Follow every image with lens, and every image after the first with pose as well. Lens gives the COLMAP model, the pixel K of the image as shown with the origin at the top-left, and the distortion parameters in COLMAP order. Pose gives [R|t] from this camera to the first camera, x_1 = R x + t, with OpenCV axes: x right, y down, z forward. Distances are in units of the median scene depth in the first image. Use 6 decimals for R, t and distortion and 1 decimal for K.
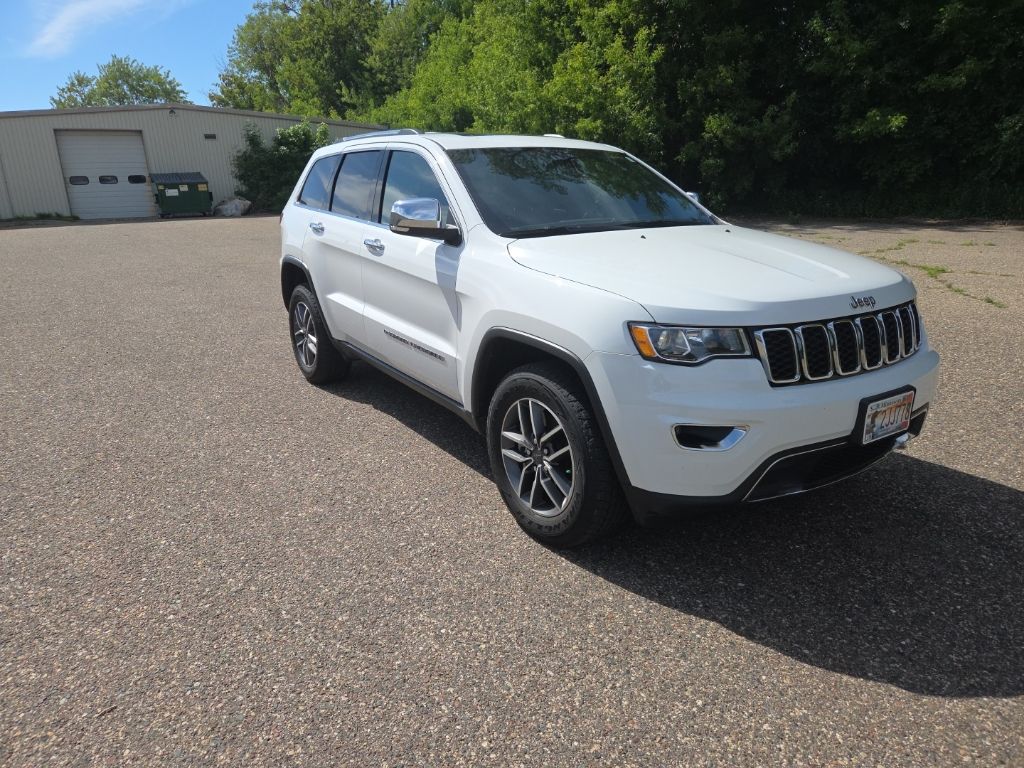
lens RADIAL K [[682.5, 0, 501.4], [0, 682.5, 380.2], [0, 0, 1]] dist [0.073353, -0.056521]
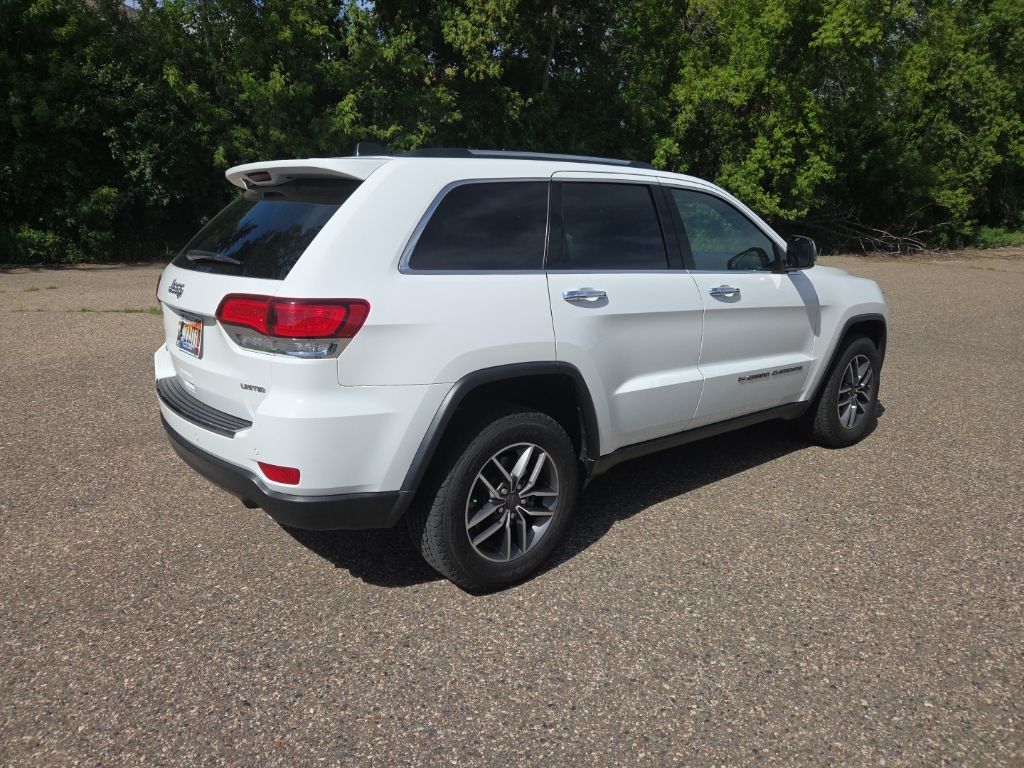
lens RADIAL K [[682.5, 0, 501.3], [0, 682.5, 373.8], [0, 0, 1]] dist [0.073353, -0.056521]
pose [[-0.090964, -0.208295, 0.973827, -1.234268], [0.277333, 0.933897, 0.225659, -0.446334], [-0.956458, 0.290601, -0.027184, 1.563540]]
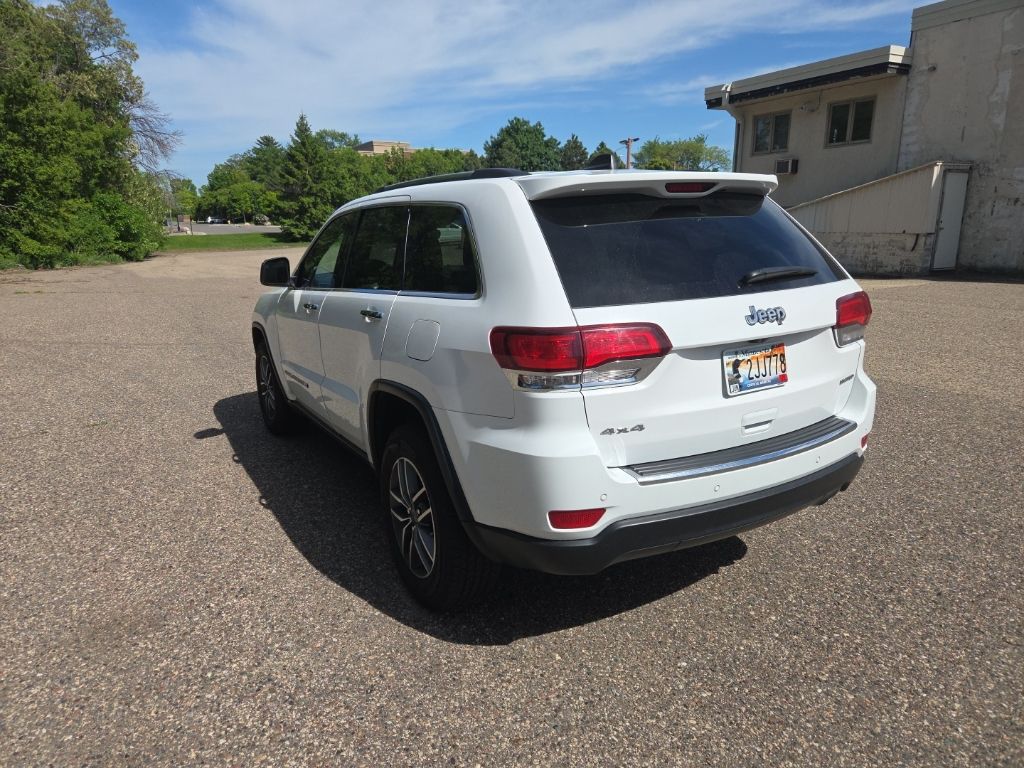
lens RADIAL K [[682.5, 0, 500.6], [0, 682.5, 369.8], [0, 0, 1]] dist [0.073353, -0.056521]
pose [[-0.996714, 0.025650, 0.076836, -0.163515], [0.058648, 0.882800, 0.466073, -0.753317], [-0.055876, 0.469048, -0.881404, 2.532789]]
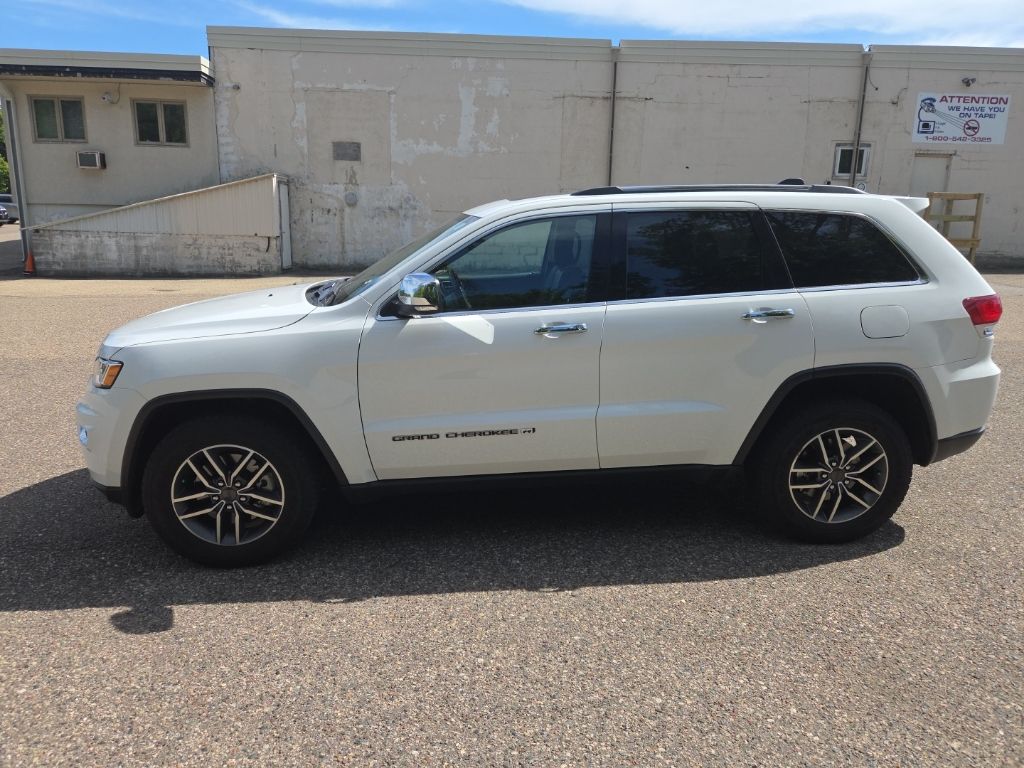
lens RADIAL K [[682.5, 0, 507.5], [0, 682.5, 374.7], [0, 0, 1]] dist [0.073353, -0.056521]
pose [[-0.489044, 0.211435, -0.846245, 1.101794], [-0.234842, 0.902436, 0.361189, -0.589753], [0.840051, 0.375372, -0.391677, 1.801208]]
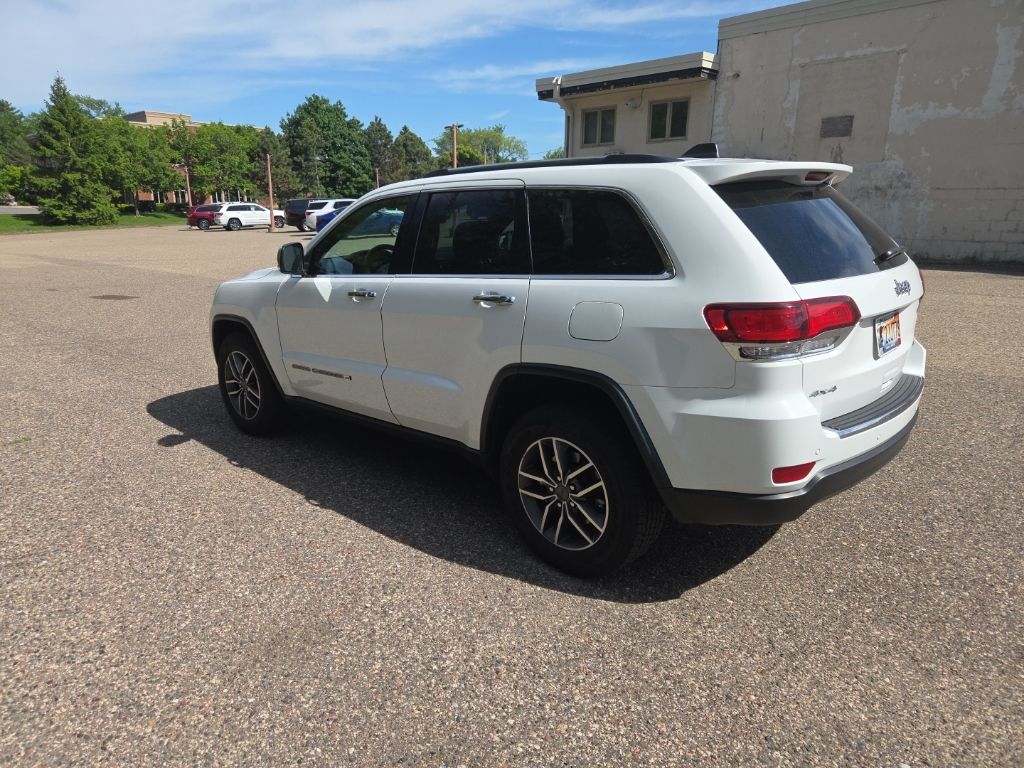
lens RADIAL K [[682.5, 0, 502.2], [0, 682.5, 384.2], [0, 0, 1]] dist [0.073353, -0.056521]
pose [[-0.976091, 0.083158, -0.200825, 0.259421], [-0.030162, 0.863165, 0.504021, -0.764459], [0.215258, 0.498028, -0.840019, 2.526511]]
